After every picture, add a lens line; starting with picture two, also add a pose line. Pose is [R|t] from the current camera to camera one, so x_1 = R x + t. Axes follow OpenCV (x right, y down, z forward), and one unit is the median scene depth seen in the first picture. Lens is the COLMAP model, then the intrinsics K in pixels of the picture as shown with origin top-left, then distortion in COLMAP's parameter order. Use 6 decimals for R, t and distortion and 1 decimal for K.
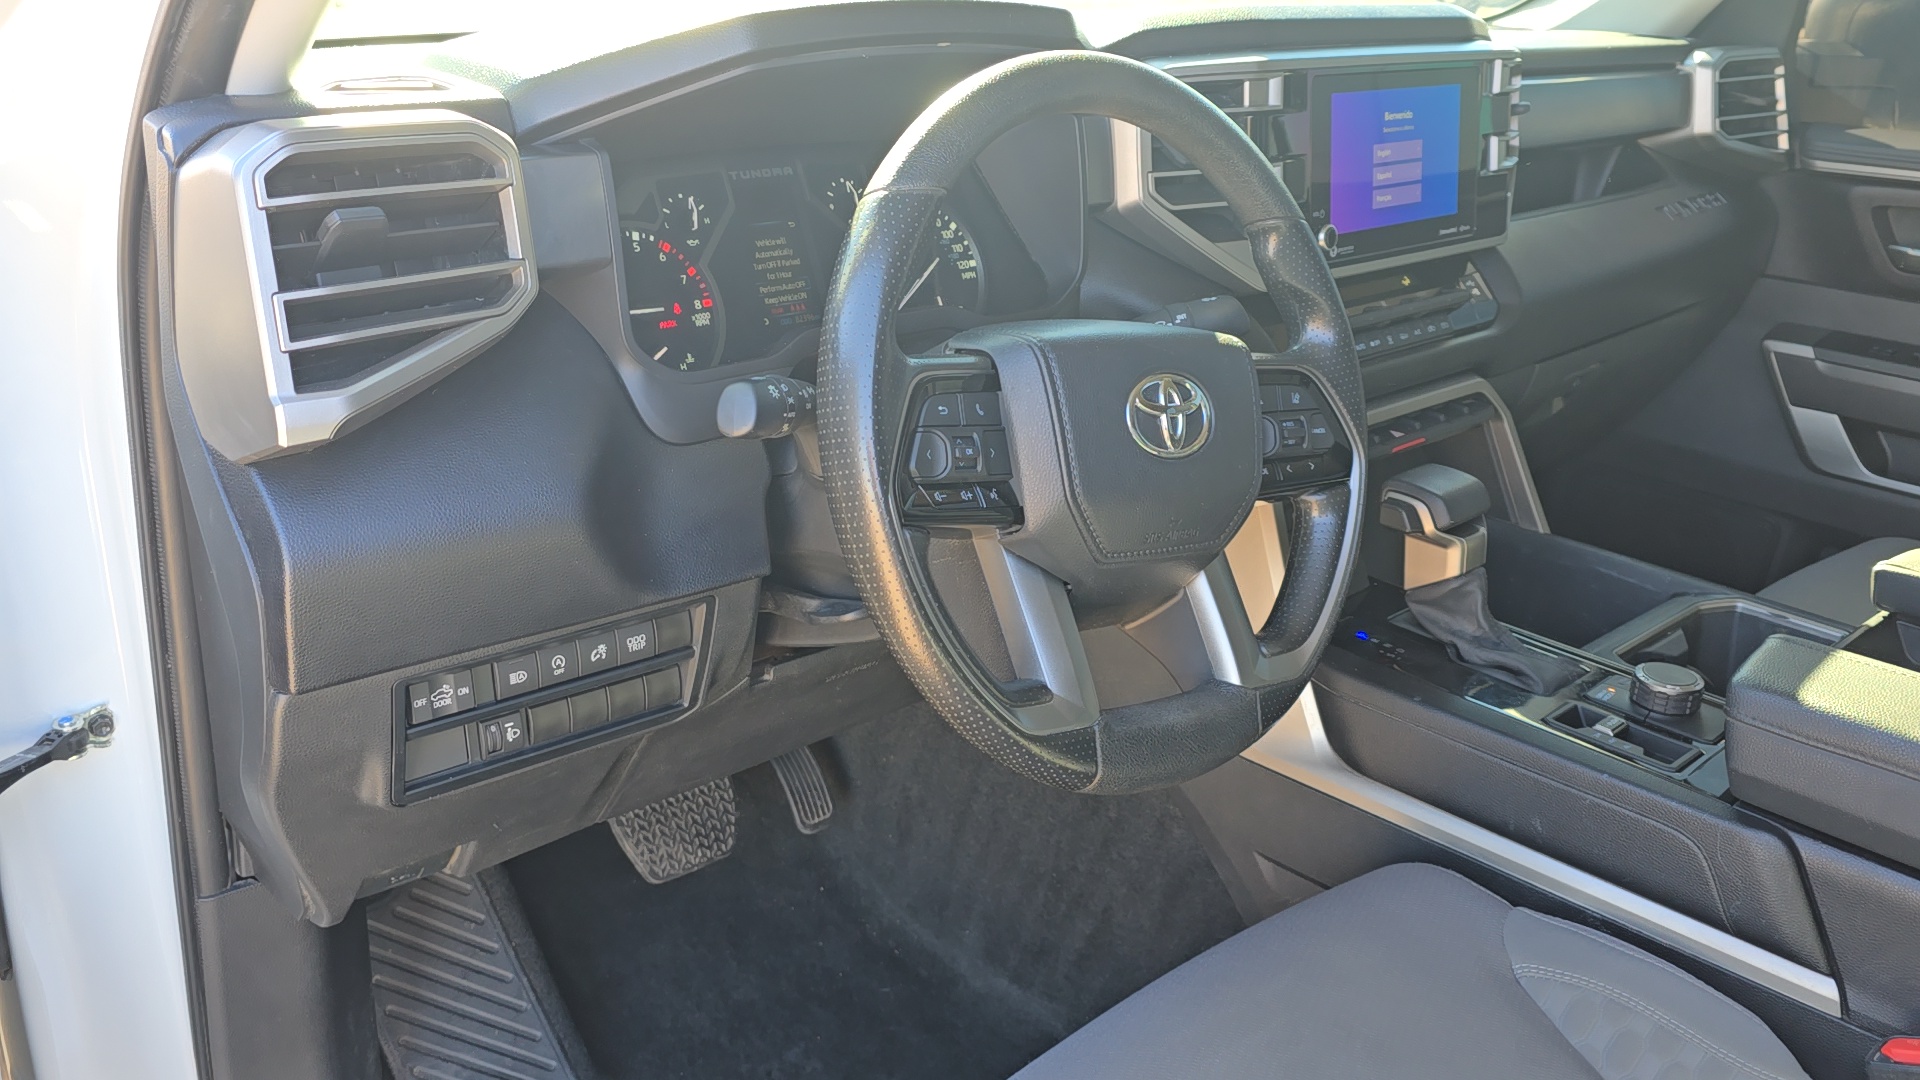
lens RADIAL K [[1539.0, 0, 947.5], [0, 1539.0, 568.8], [0, 0, 1]] dist [-0.010809, 0.006130]
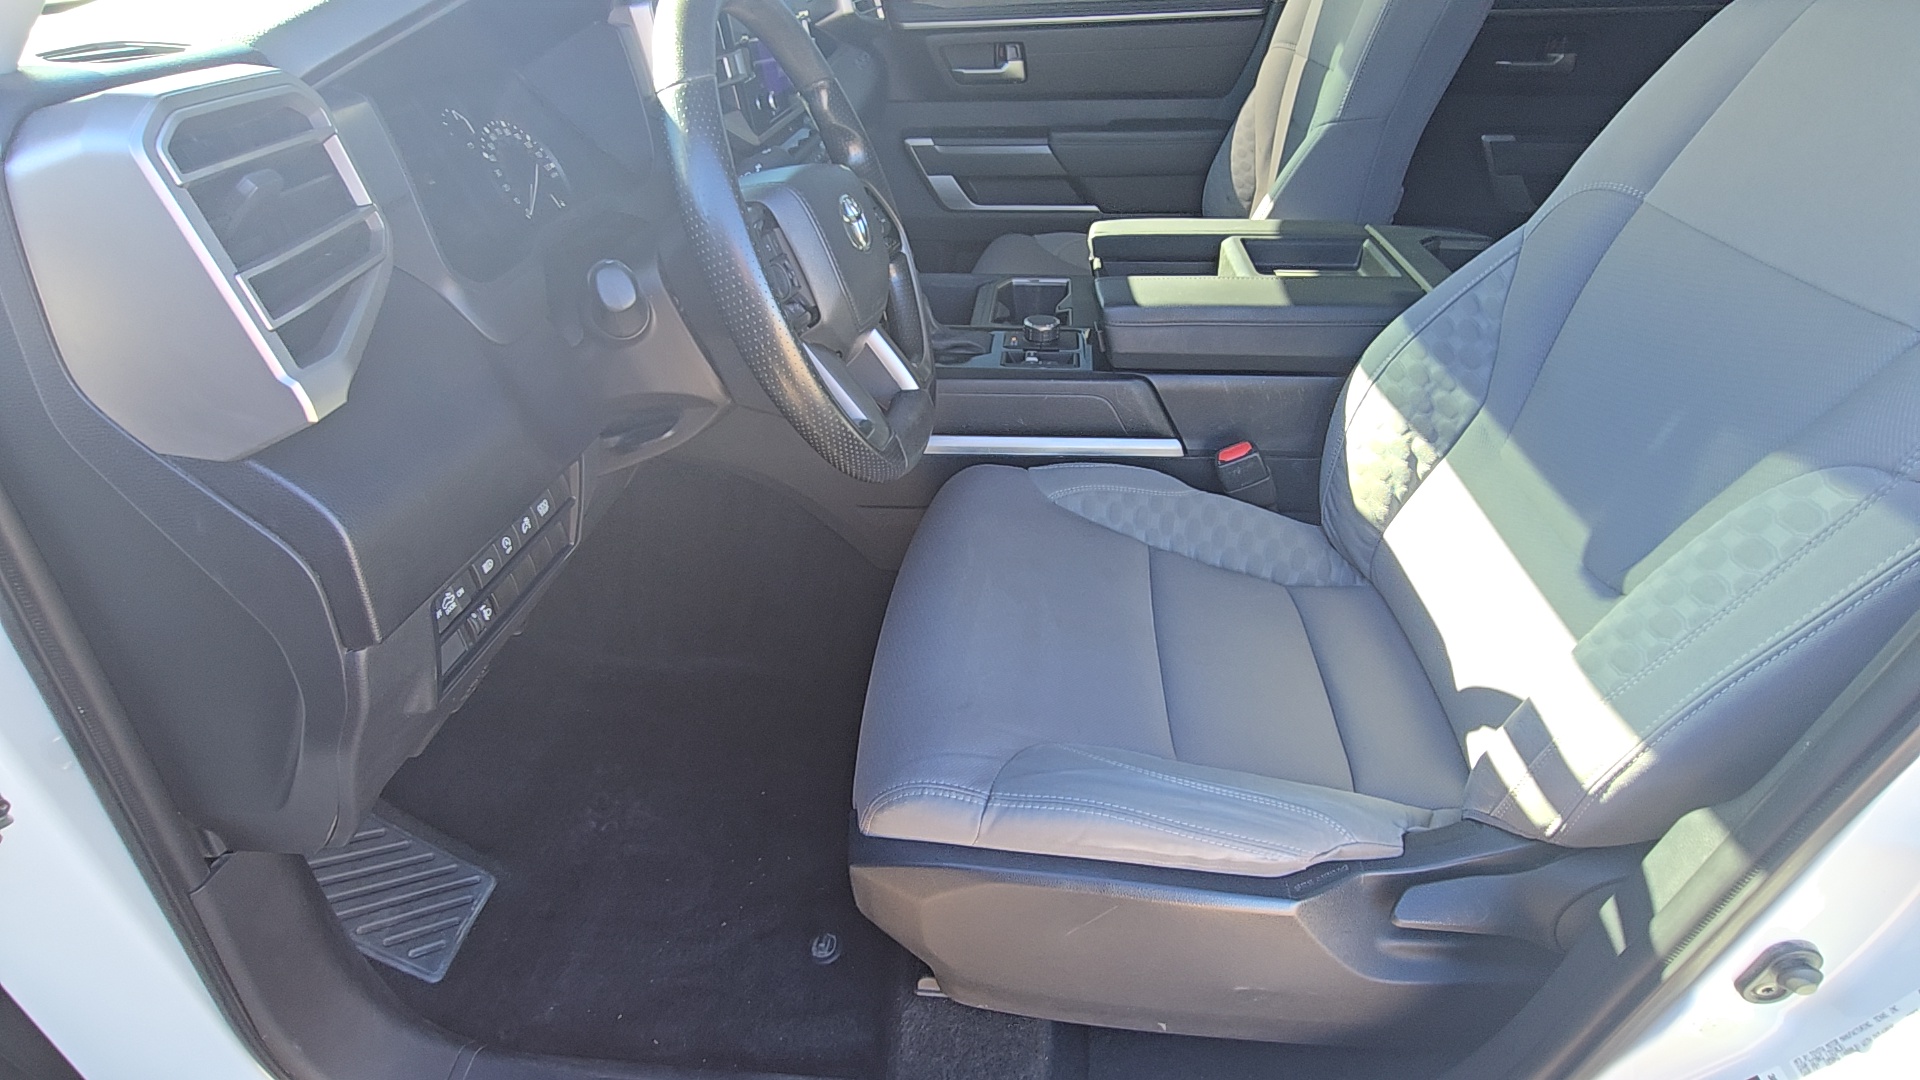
lens RADIAL K [[951.0, 0, 935.0], [0, 951.0, 565.7], [0, 0, 1]] dist [-0.001559, -0.001029]
pose [[0.751251, -0.411502, 0.516032, -0.337841], [0.293084, 0.908522, 0.297809, -0.041266], [-0.591375, -0.072488, 0.803132, 0.162196]]
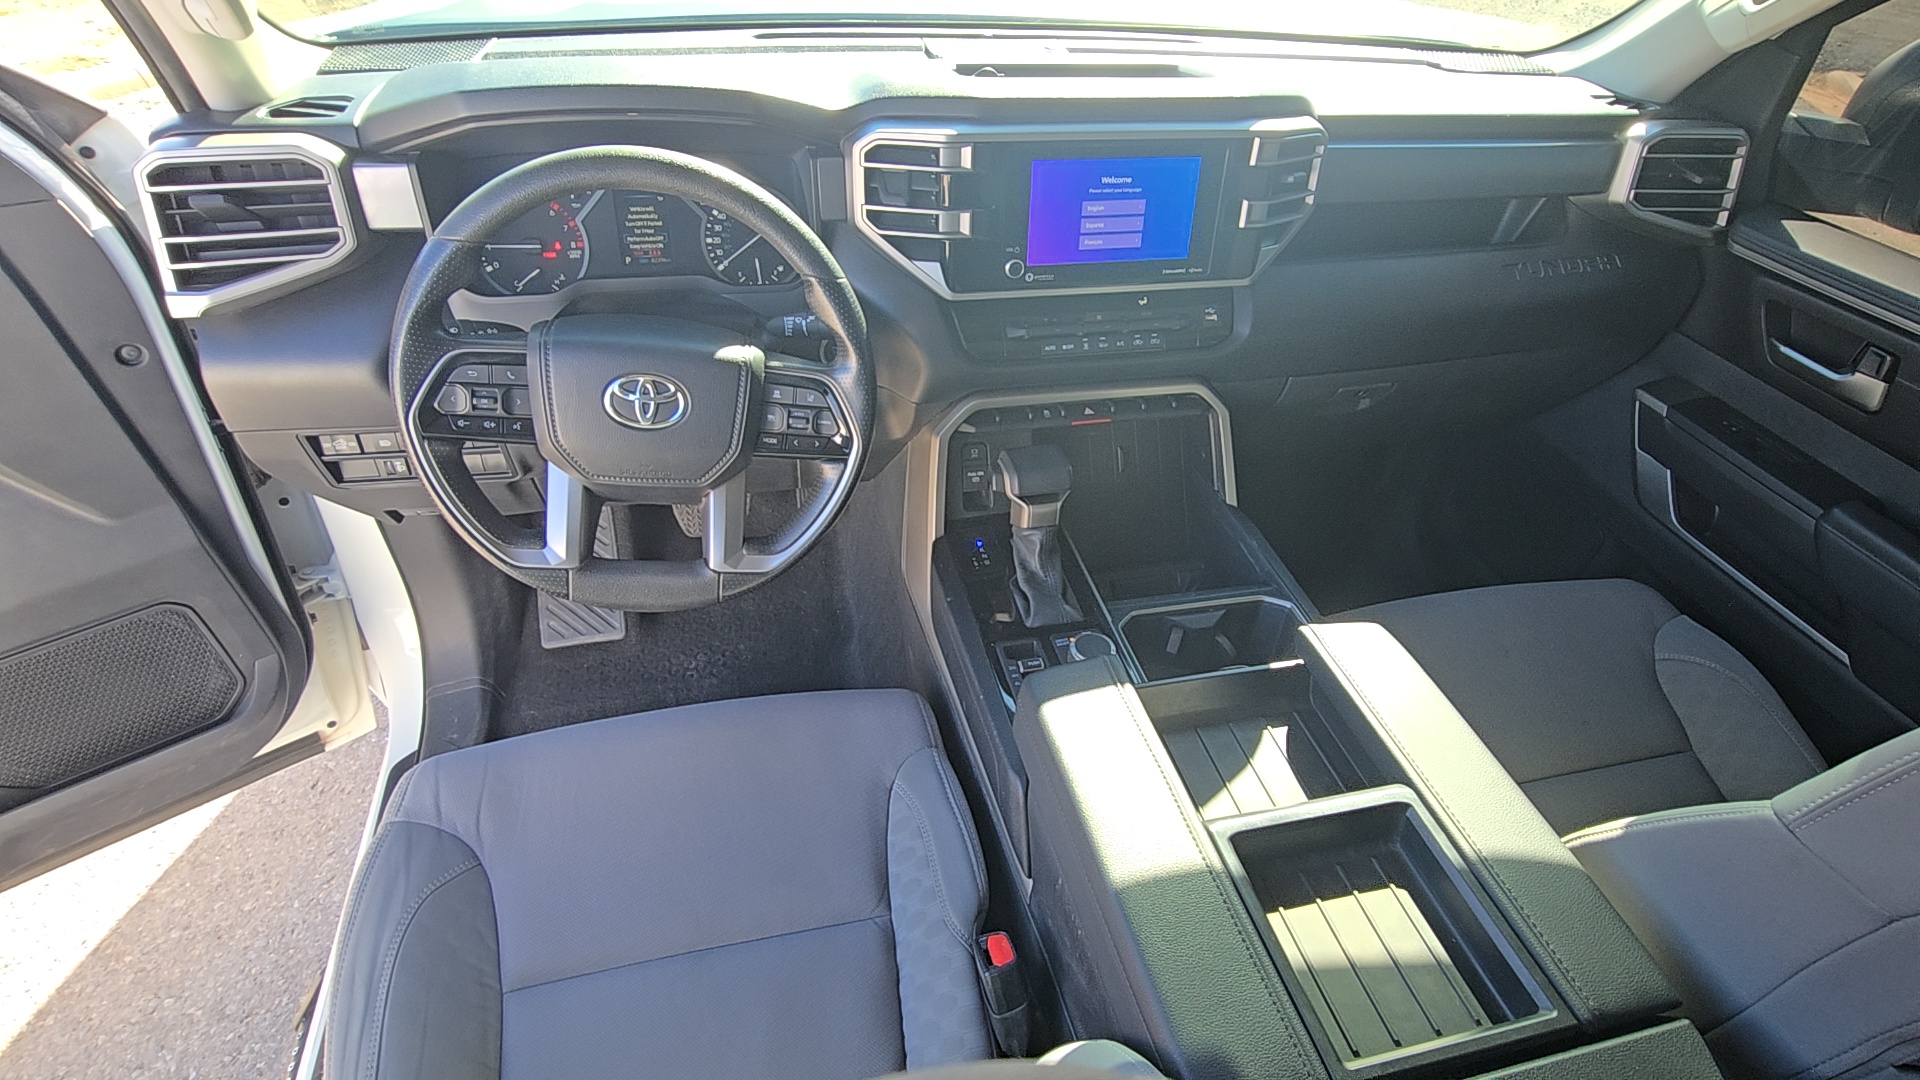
lens RADIAL K [[932.4, 0, 973.5], [0, 932.4, 531.3], [0, 0, 1]] dist [0.000848, 0.000911]
pose [[0.874797, 0.315504, -0.367678, 0.692899], [-0.210346, 0.930973, 0.298402, -0.275937], [0.436445, -0.183702, 0.880778, 0.234198]]
